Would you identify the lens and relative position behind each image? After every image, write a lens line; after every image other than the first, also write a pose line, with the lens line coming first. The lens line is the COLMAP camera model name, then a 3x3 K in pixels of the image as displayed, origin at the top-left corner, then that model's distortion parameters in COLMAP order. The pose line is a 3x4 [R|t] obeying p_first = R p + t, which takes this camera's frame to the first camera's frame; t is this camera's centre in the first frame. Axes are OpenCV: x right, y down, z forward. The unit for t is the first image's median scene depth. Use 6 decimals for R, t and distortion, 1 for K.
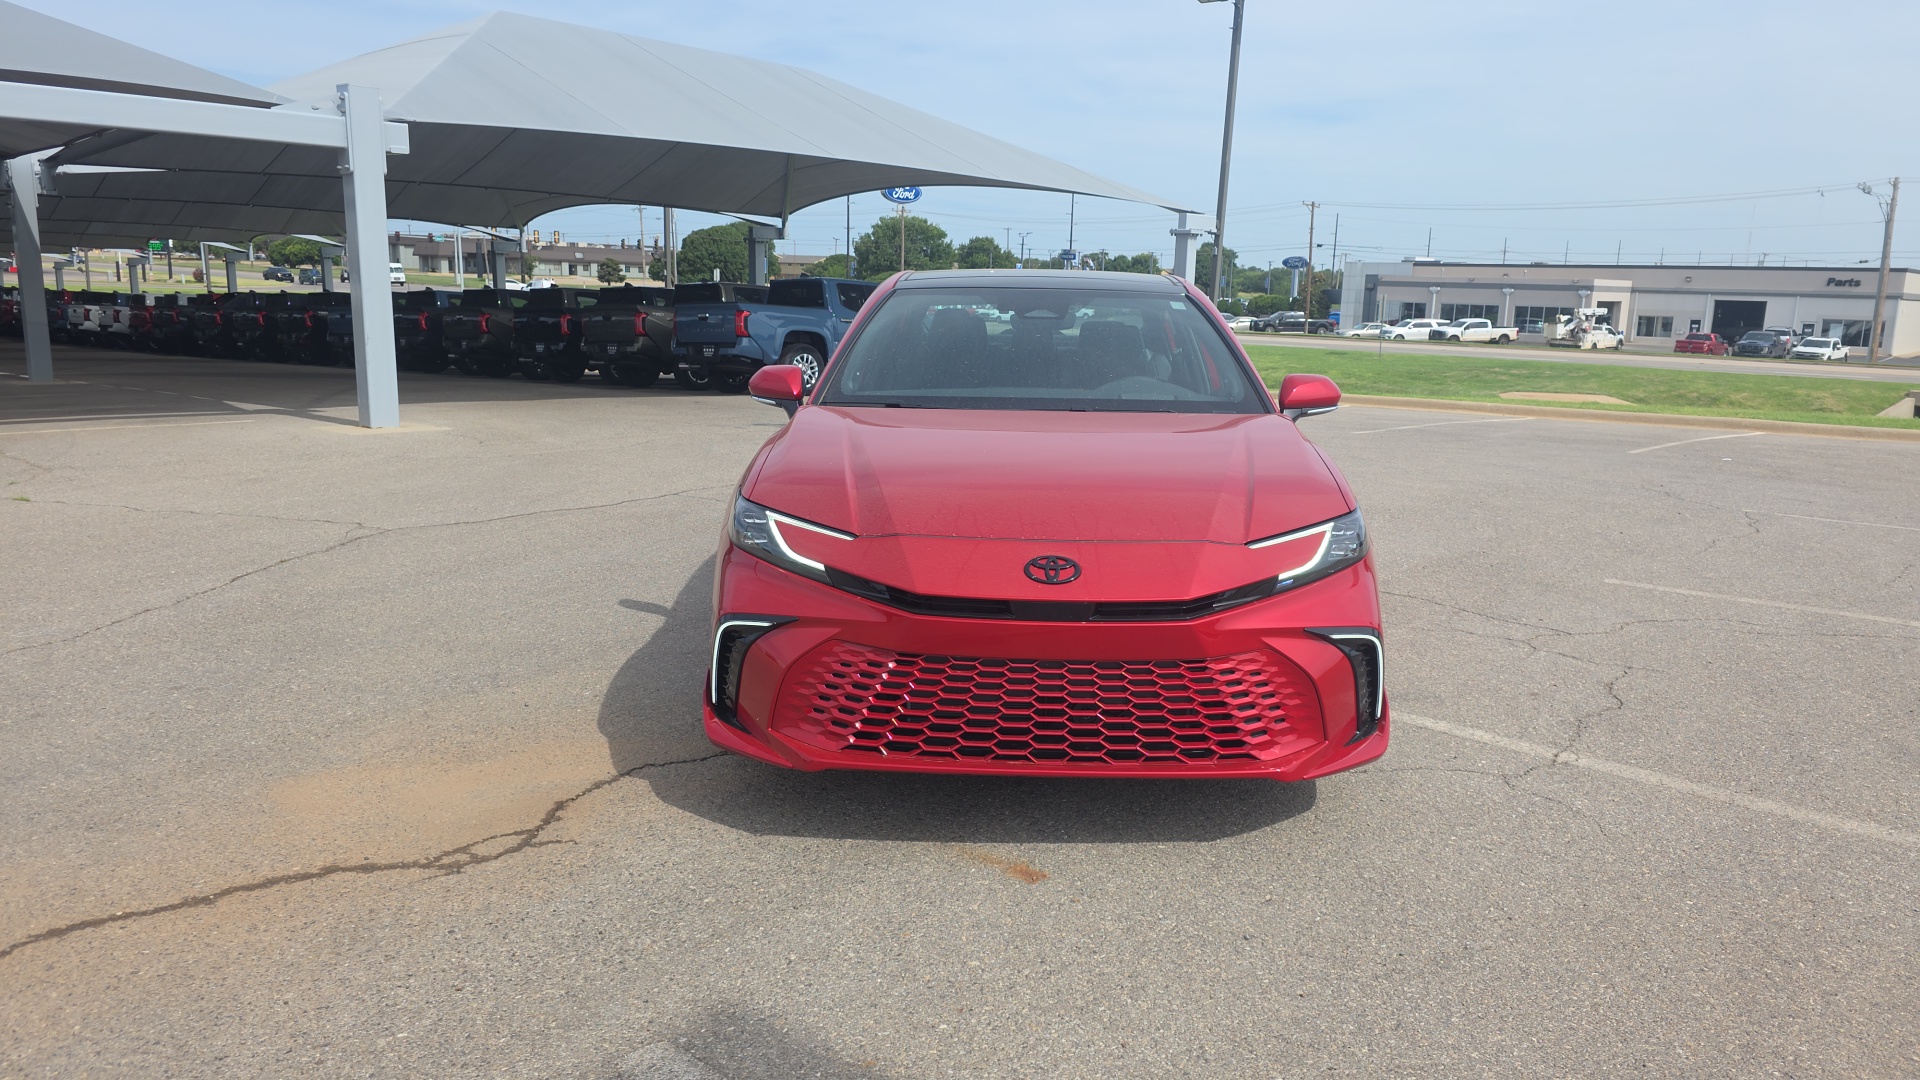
lens RADIAL K [[1300.1, 0, 999.2], [0, 1300.1, 544.3], [0, 0, 1]] dist [0.043532, -0.046241]
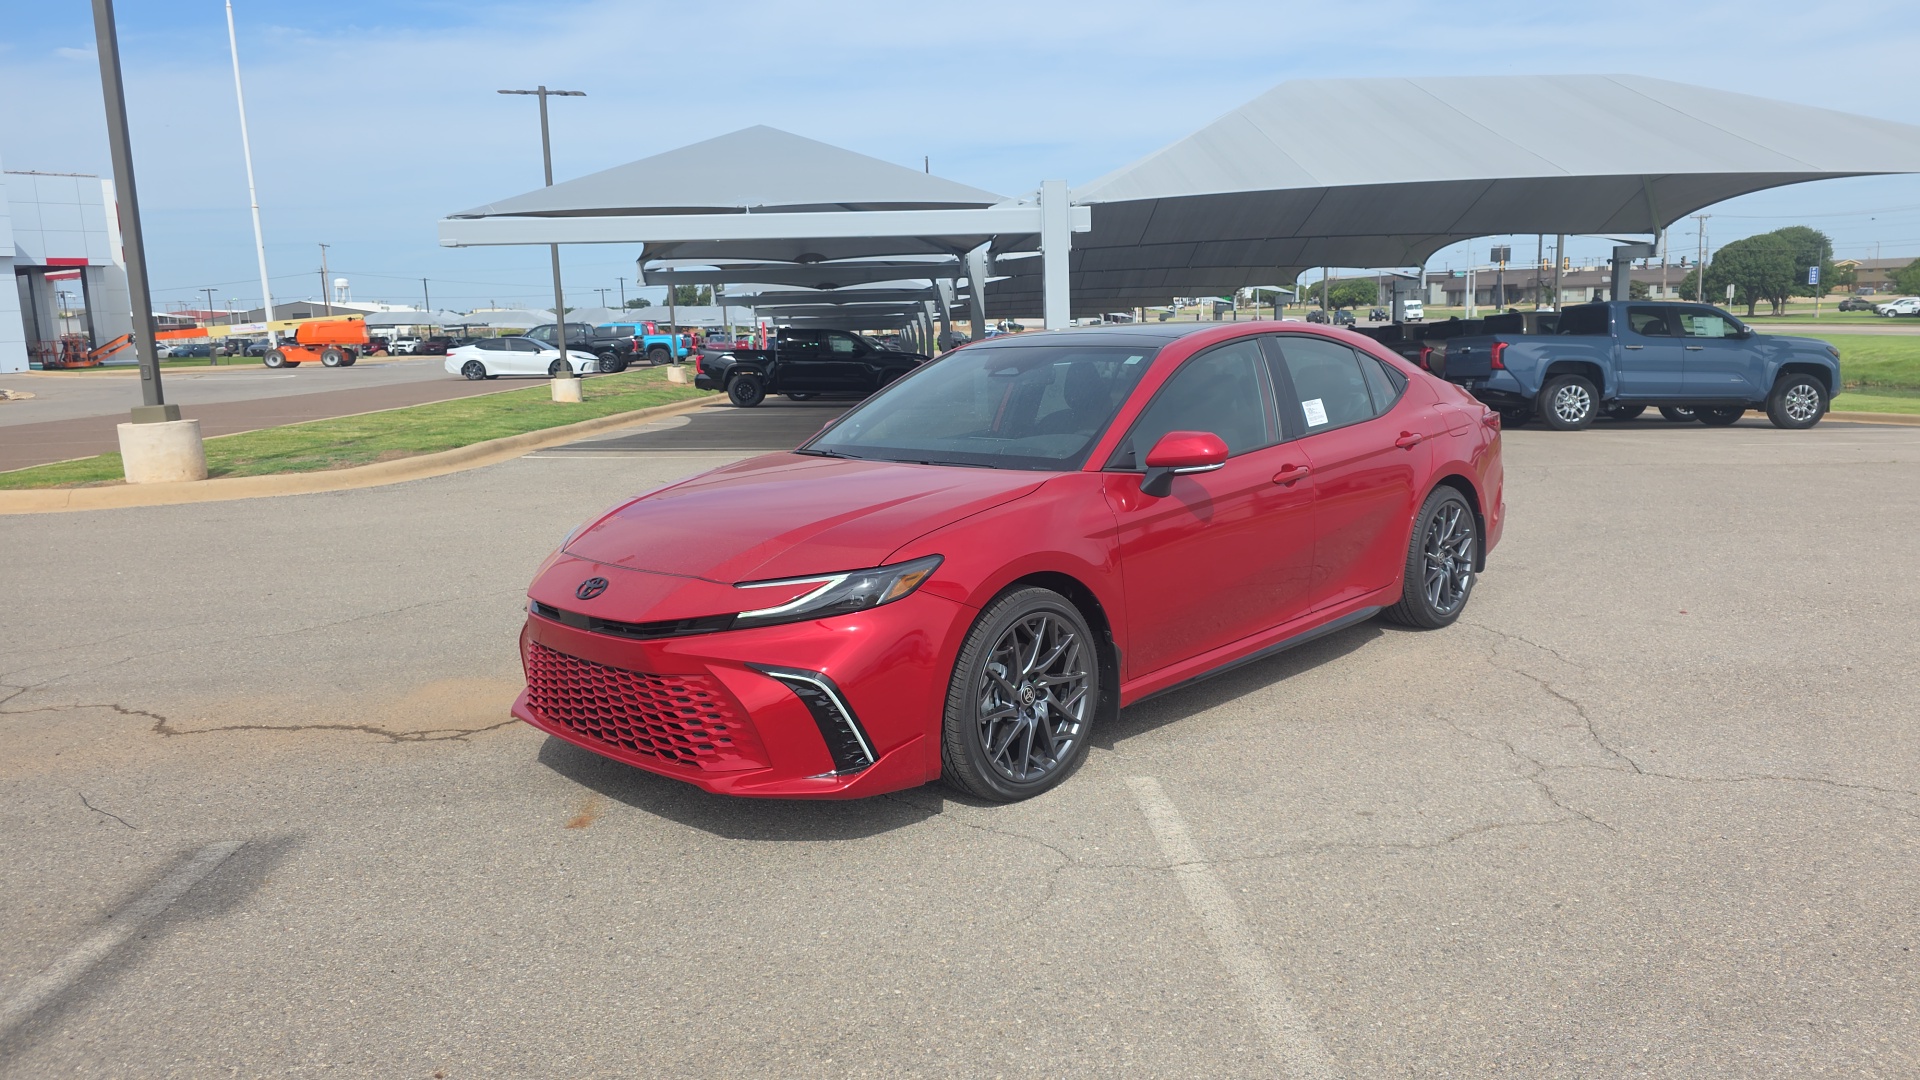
lens RADIAL K [[1294.4, 0, 992.5], [0, 1294.4, 540.8], [0, 0, 1]] dist [0.005480, 0.001880]
pose [[0.726768, 0.066119, -0.683694, 0.190876], [-0.081828, 0.996602, 0.009396, -0.011374], [0.681992, 0.049117, 0.729709, 0.053676]]
